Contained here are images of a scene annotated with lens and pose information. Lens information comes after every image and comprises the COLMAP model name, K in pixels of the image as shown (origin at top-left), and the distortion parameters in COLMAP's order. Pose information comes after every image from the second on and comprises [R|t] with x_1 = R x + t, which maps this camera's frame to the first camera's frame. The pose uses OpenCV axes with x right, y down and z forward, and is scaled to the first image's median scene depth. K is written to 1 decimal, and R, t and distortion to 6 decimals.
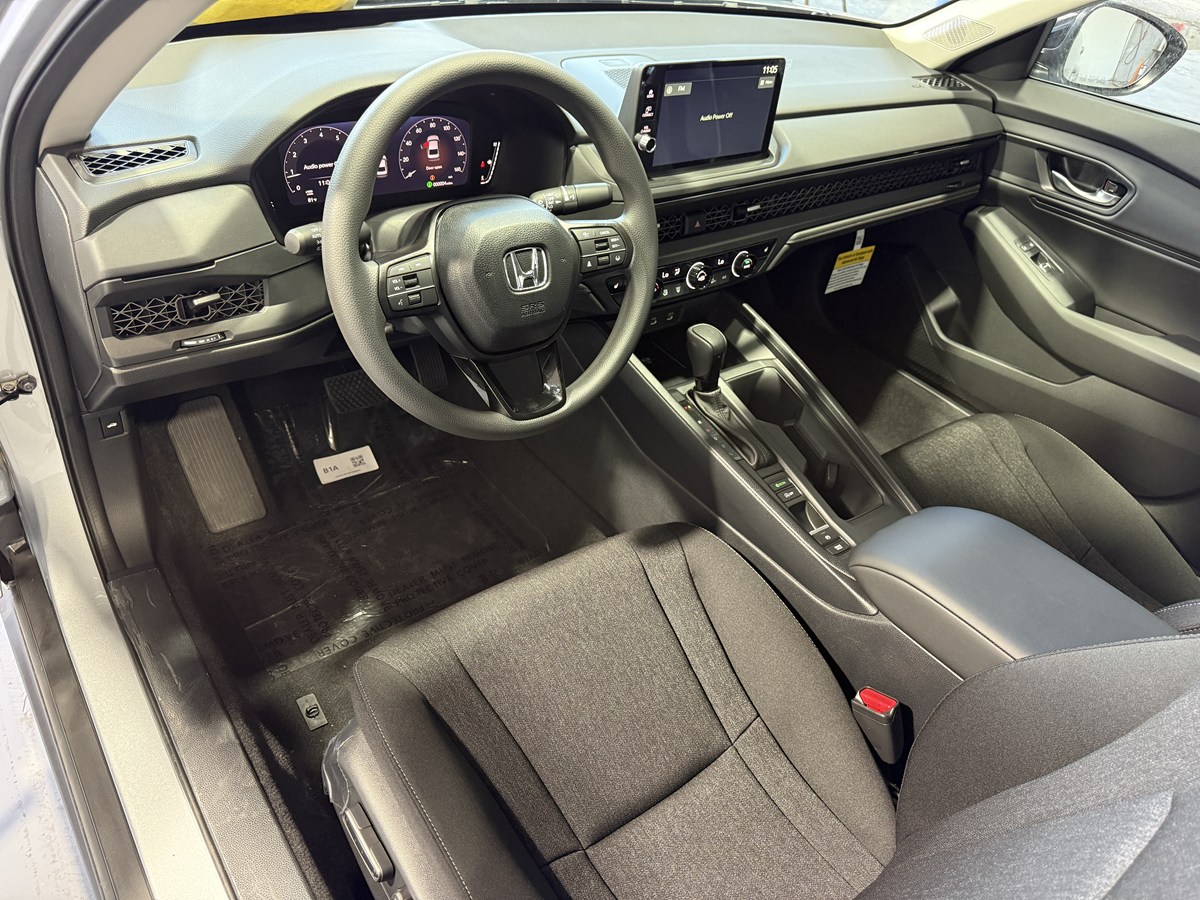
lens RADIAL K [[849.9, 0, 600.0], [0, 849.9, 450.0], [0, 0, 1]] dist [-0.018624, -0.004783]
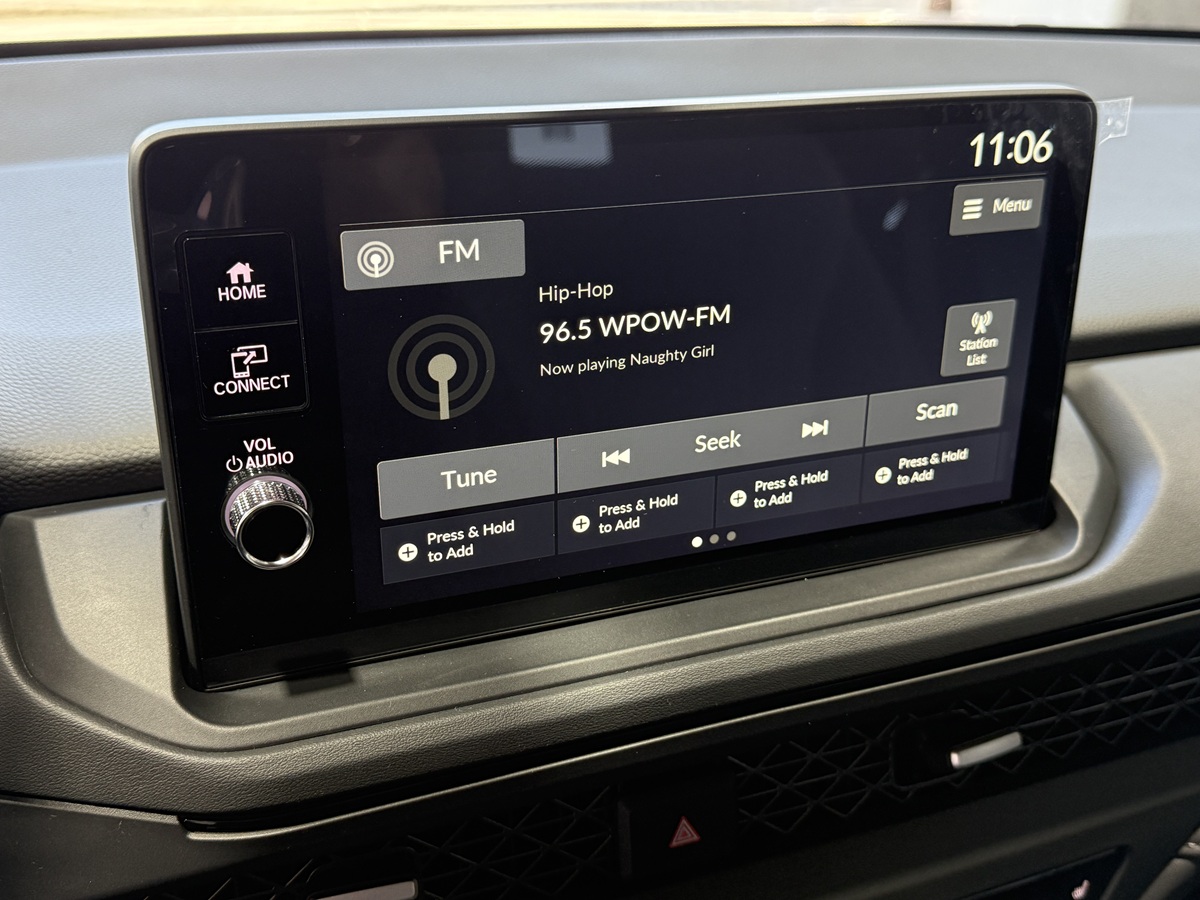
lens RADIAL K [[1251.6, 0, 600.0], [0, 1251.6, 450.0], [0, 0, 1]] dist [-0.020586, -0.018142]
pose [[0.951203, 0.004082, -0.308539, 0.216063], [-0.085125, 0.964582, -0.249672, -0.315636], [0.296591, 0.263753, 0.917860, 0.763424]]
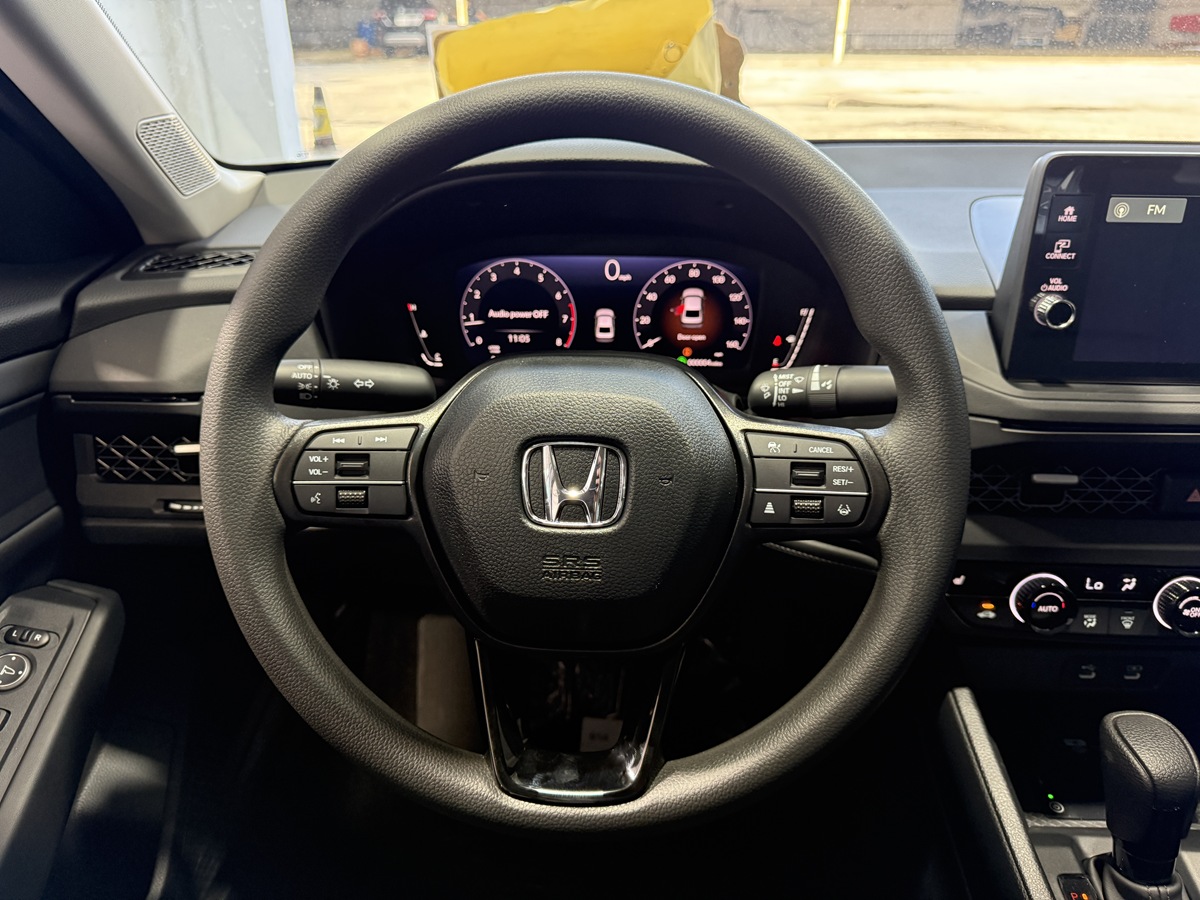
lens RADIAL K [[869.5, 0, 598.6], [0, 869.5, 429.5], [0, 0, 1]] dist [0.006330, -0.003518]
pose [[0.767260, 0.119674, -0.630071, 0.180204], [-0.305471, 0.932030, -0.194955, -0.119701], [0.563914, 0.342050, 0.751667, 0.498373]]
